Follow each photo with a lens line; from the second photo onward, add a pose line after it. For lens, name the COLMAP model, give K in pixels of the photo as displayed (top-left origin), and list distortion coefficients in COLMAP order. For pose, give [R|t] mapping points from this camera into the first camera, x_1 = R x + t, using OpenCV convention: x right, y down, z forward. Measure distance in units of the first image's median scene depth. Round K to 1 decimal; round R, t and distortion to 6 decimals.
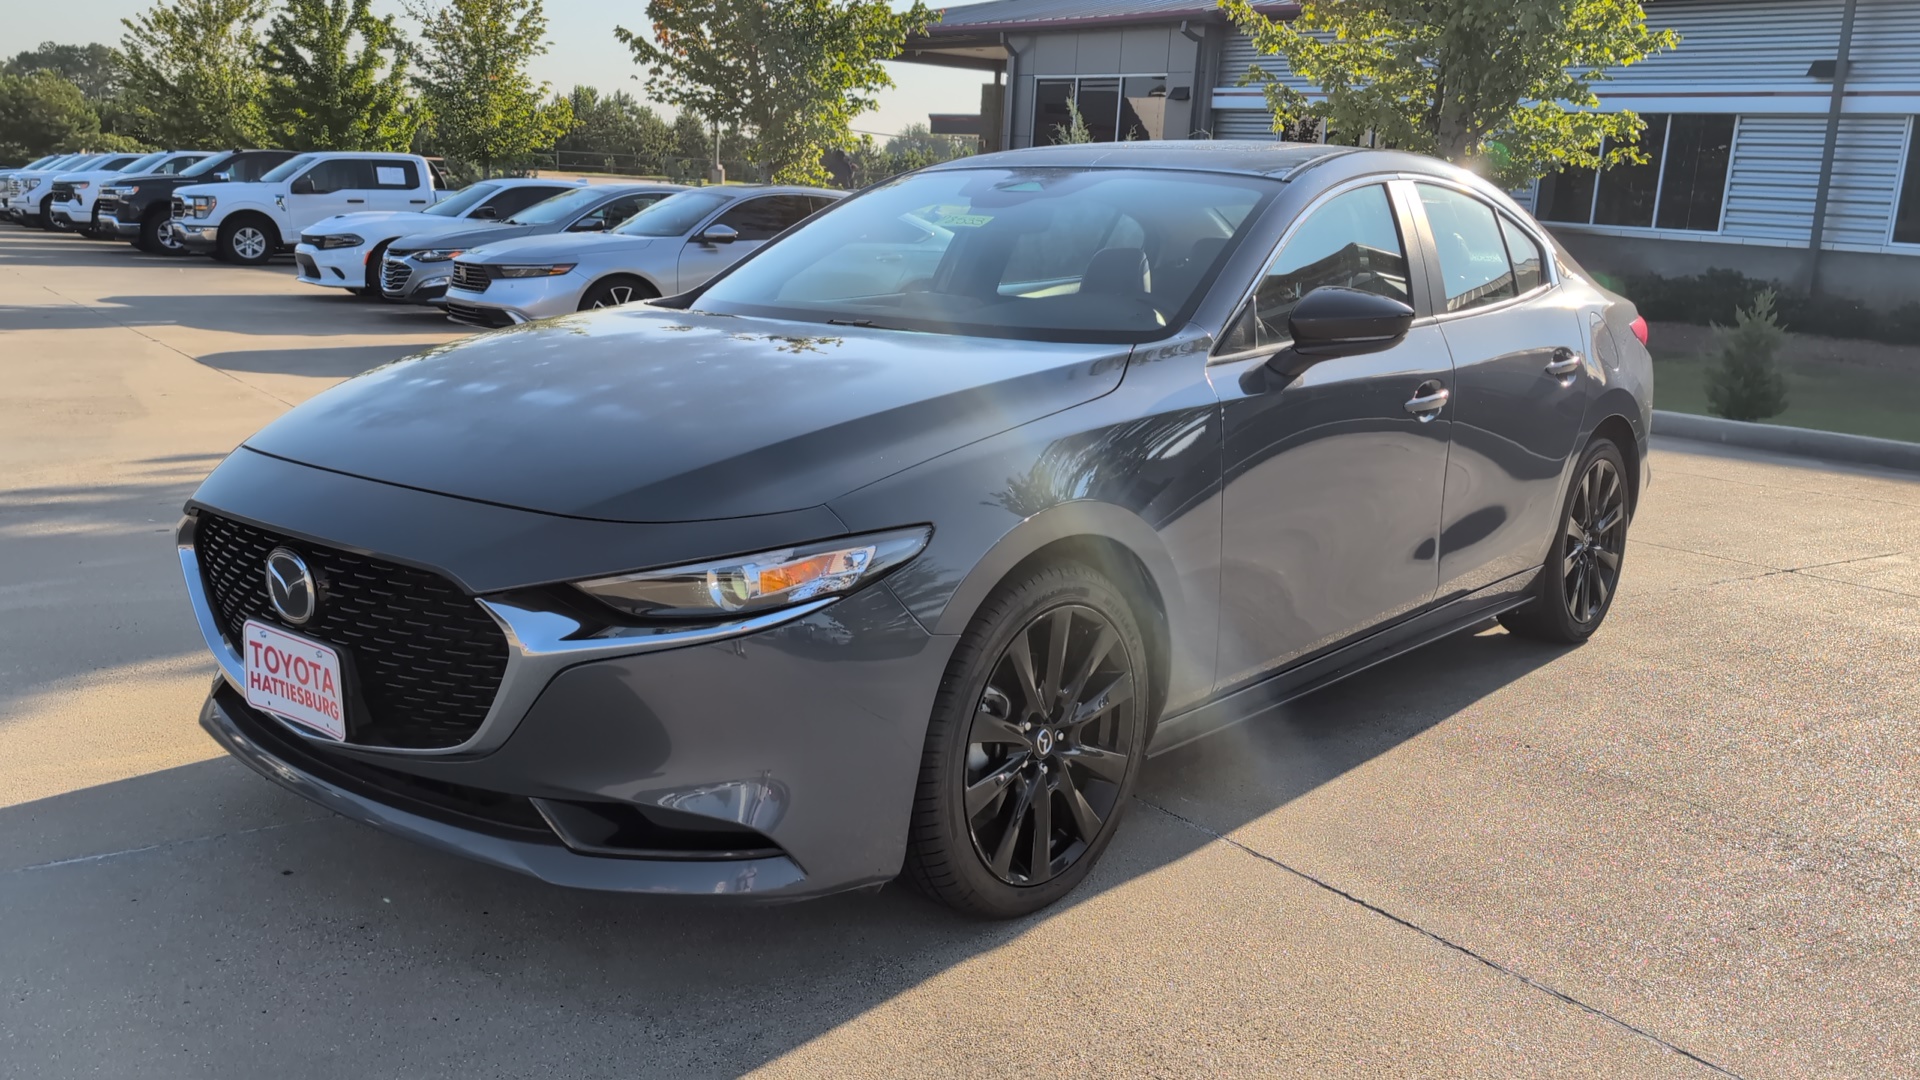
lens RADIAL K [[1595.7, 0, 960.0], [0, 1595.7, 540.0], [0, 0, 1]] dist [0.025527, -0.047663]
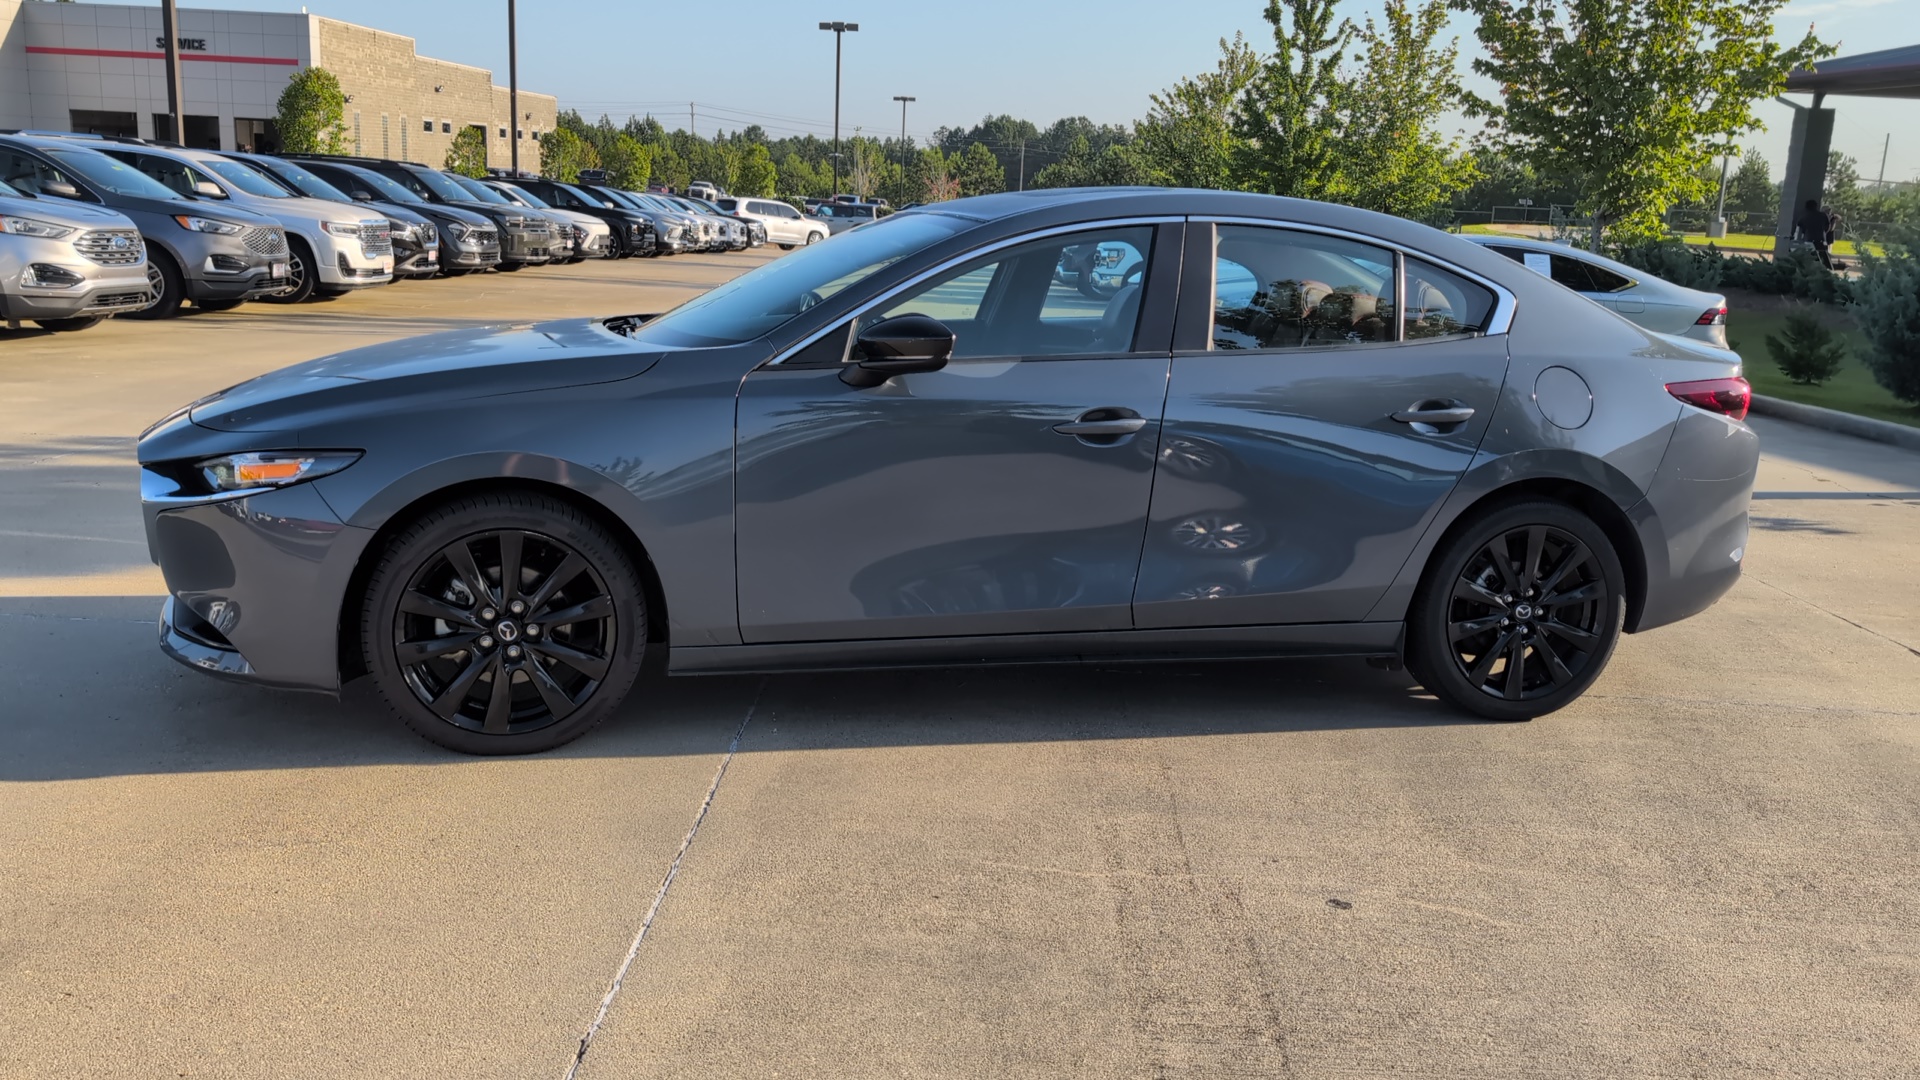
lens RADIAL K [[1595.7, 0, 960.0], [0, 1595.7, 540.0], [0, 0, 1]] dist [0.025527, -0.047663]
pose [[0.802848, 0.114067, -0.585170, 0.115353], [-0.133173, 0.991037, 0.010469, -0.001451], [0.581119, 0.069524, 0.810843, 0.011256]]
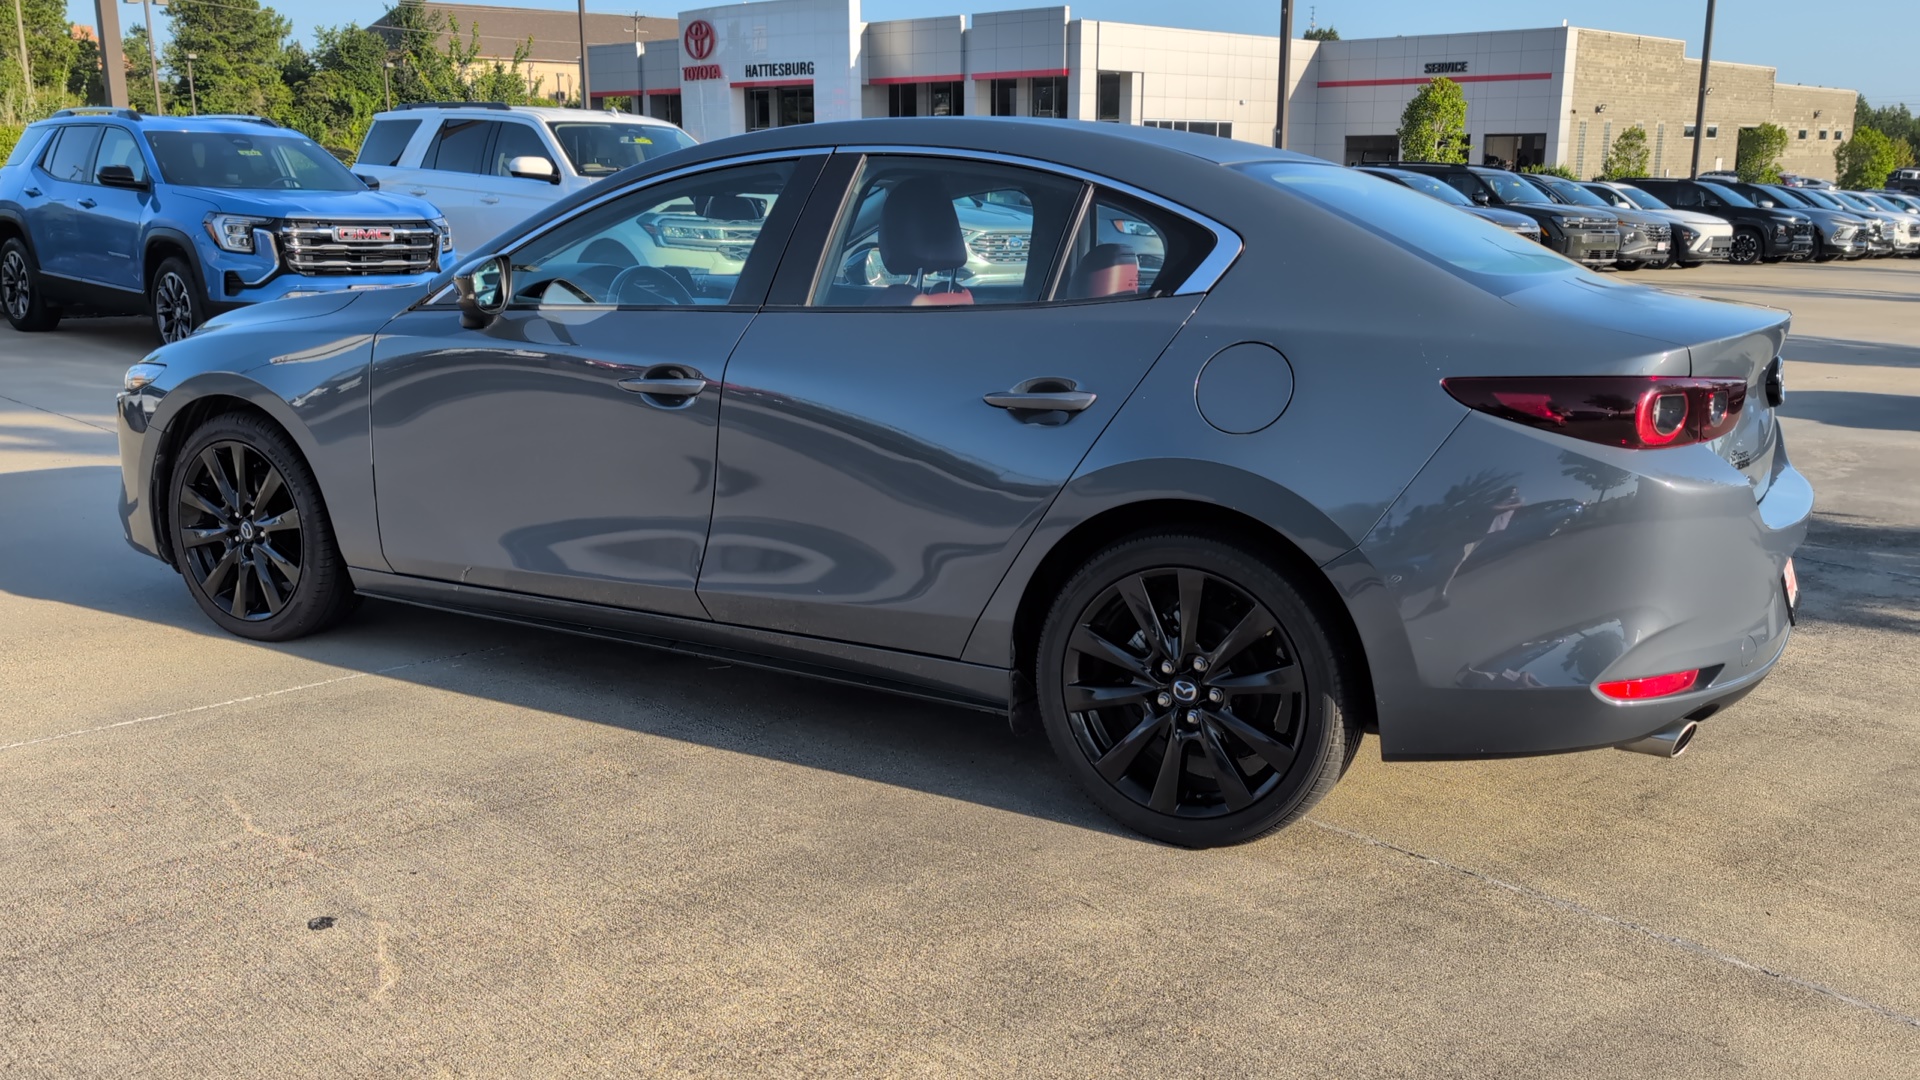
lens RADIAL K [[1595.7, 0, 960.0], [0, 1595.7, 540.0], [0, 0, 1]] dist [0.025527, -0.047663]
pose [[0.177021, 0.172334, -0.969002, 0.562043], [-0.205349, 0.969350, 0.134882, -0.166966], [0.962546, 0.175106, 0.206984, 0.991414]]
